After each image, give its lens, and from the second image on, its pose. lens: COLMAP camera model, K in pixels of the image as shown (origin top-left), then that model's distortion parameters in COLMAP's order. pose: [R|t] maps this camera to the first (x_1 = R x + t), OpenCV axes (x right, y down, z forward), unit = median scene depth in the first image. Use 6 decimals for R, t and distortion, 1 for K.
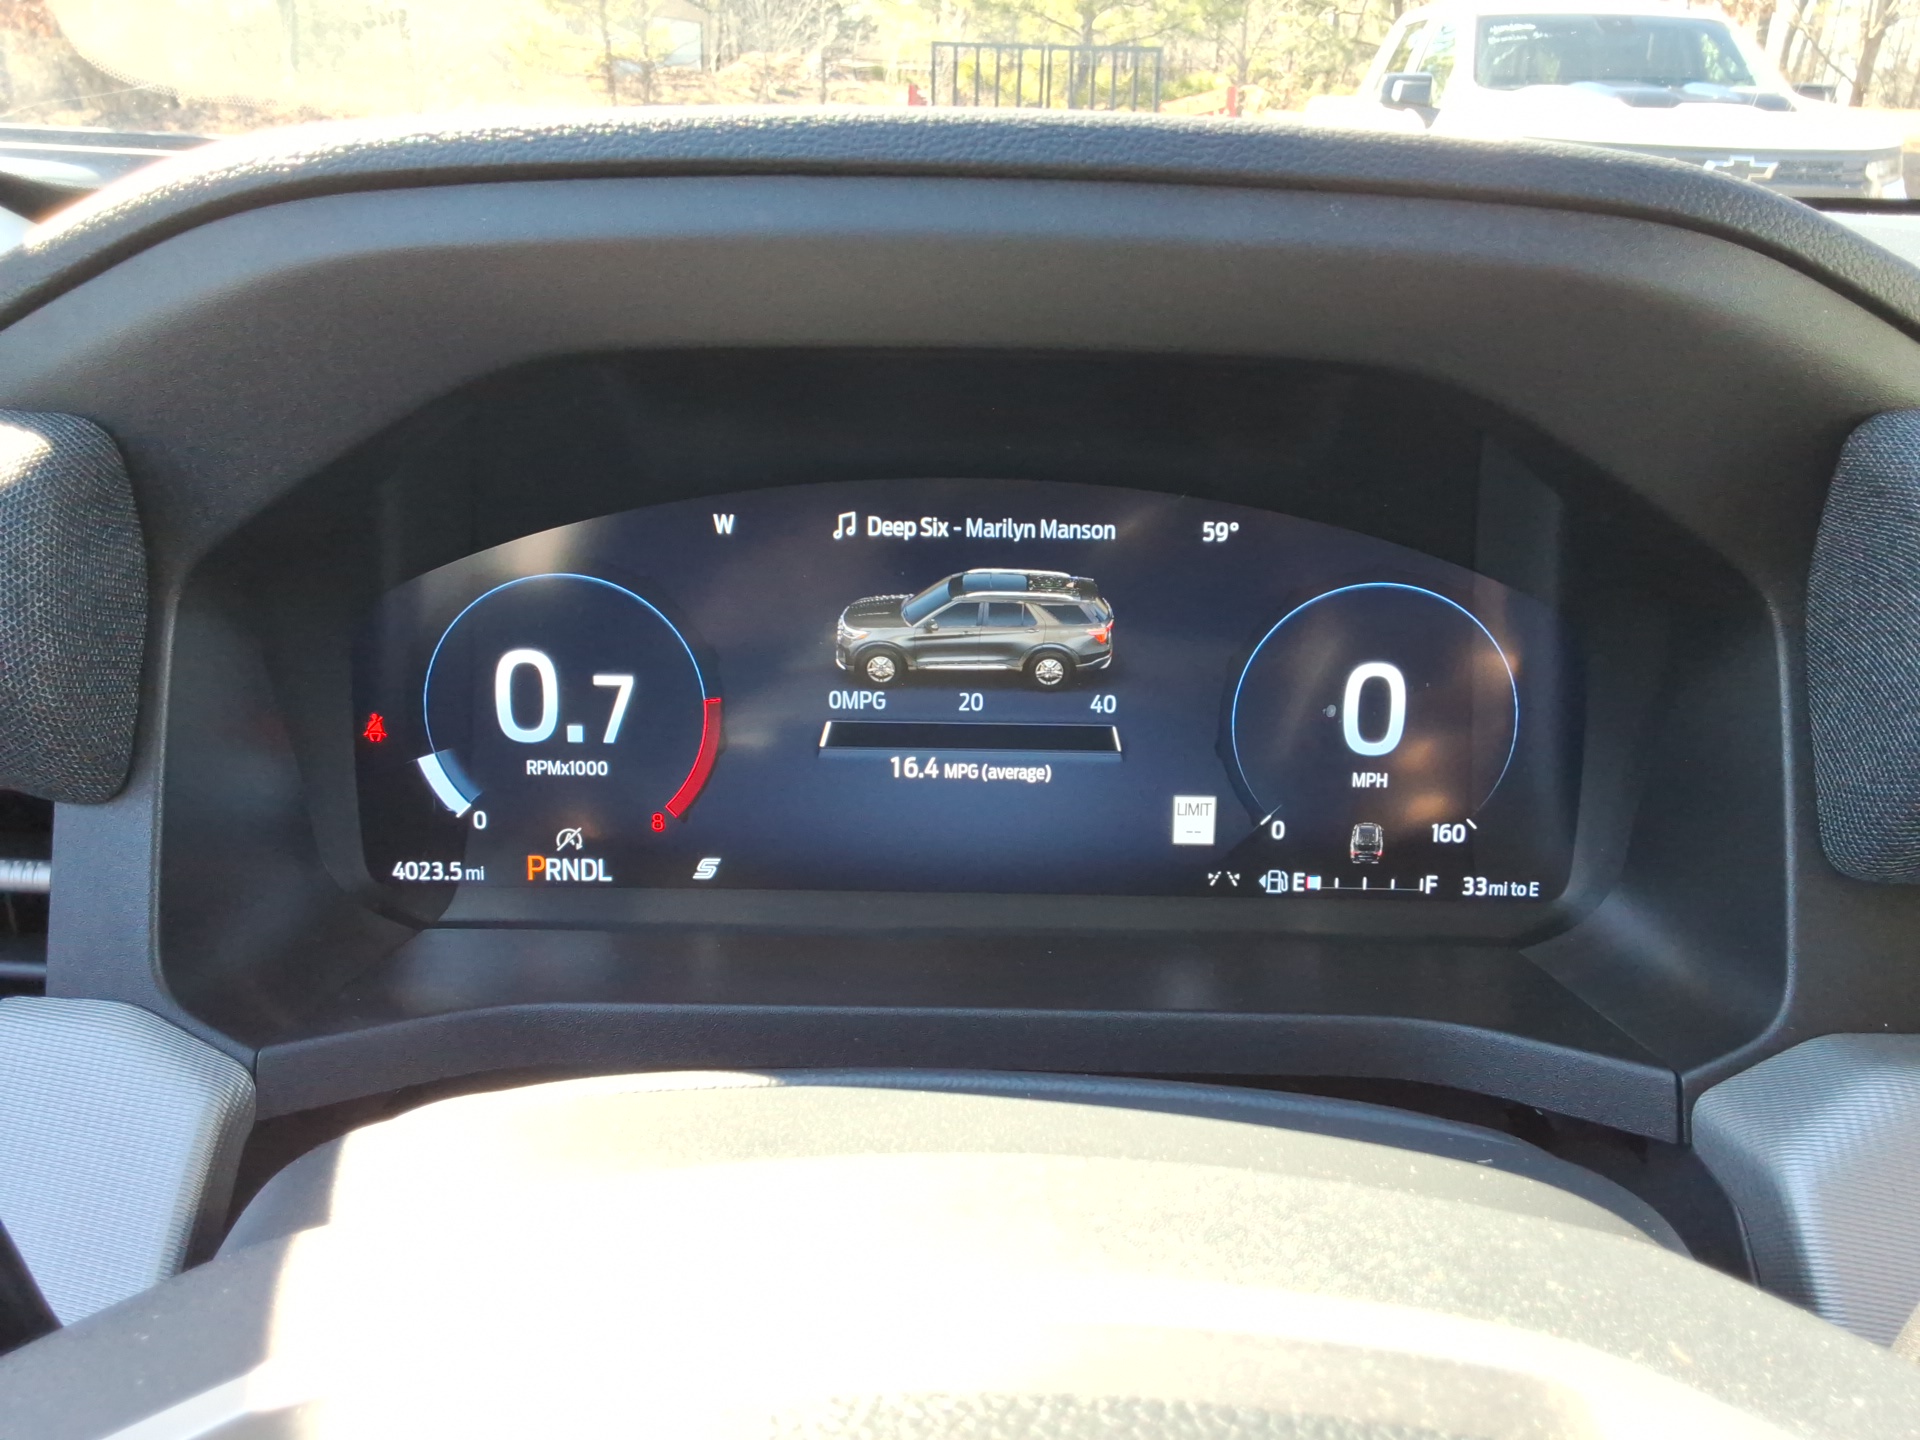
lens RADIAL K [[1531.2, 0, 990.8], [0, 1531.2, 693.6], [0, 0, 1]] dist [0.134066, -0.225647]
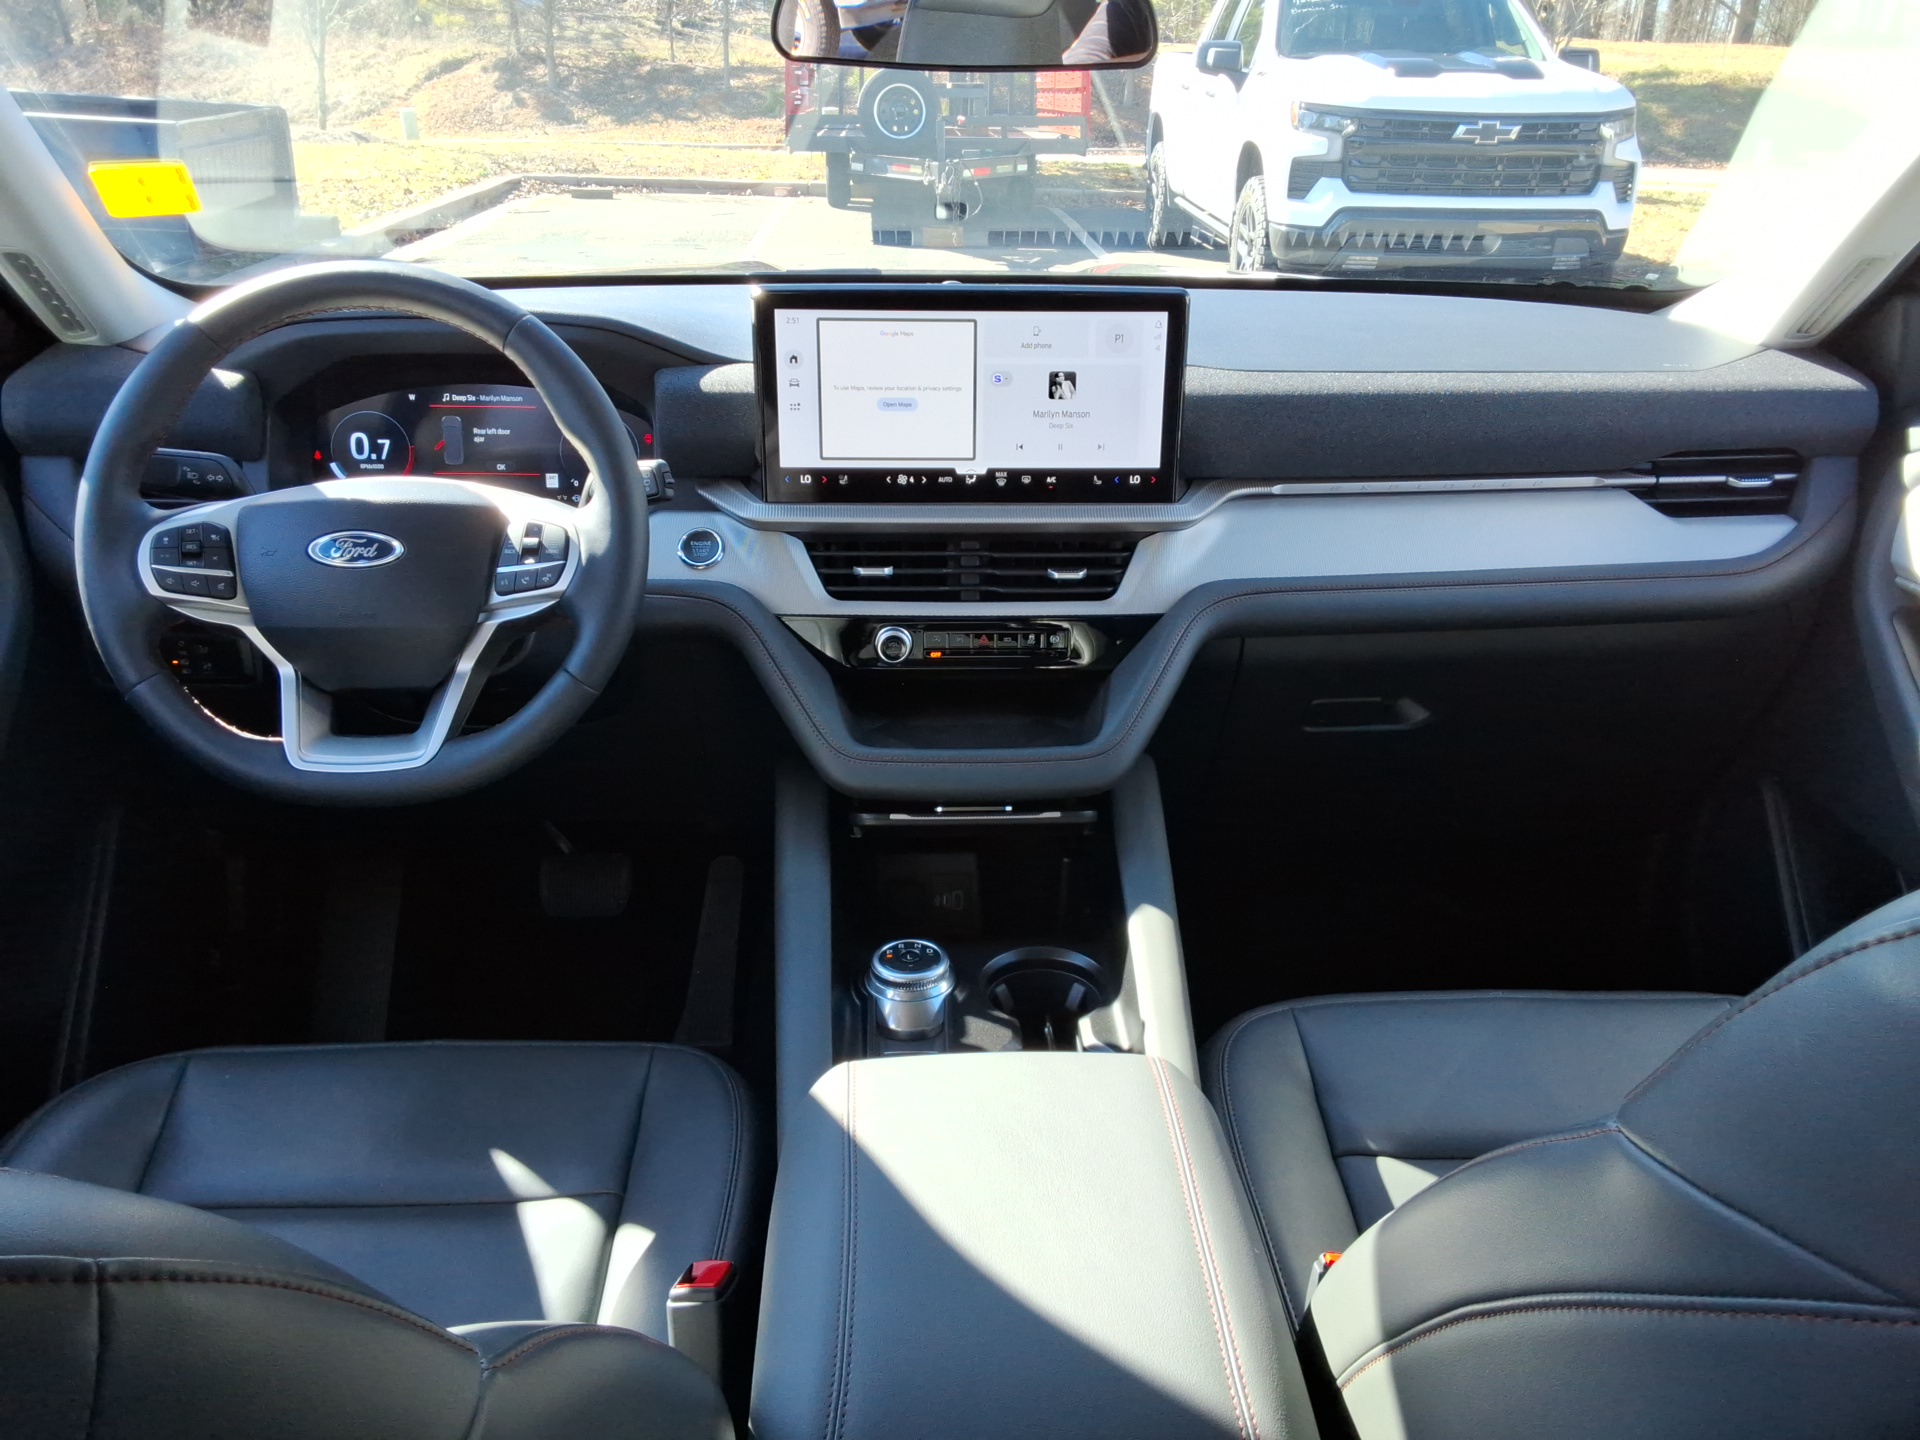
lens RADIAL K [[1531.2, 0, 990.8], [0, 1531.2, 693.6], [0, 0, 1]] dist [0.134066, -0.225647]
pose [[0.998879, -0.018900, 0.043394, 0.997878], [0.017135, 0.999025, 0.040688, 0.453575], [-0.044121, -0.039899, 0.998229, -2.703359]]
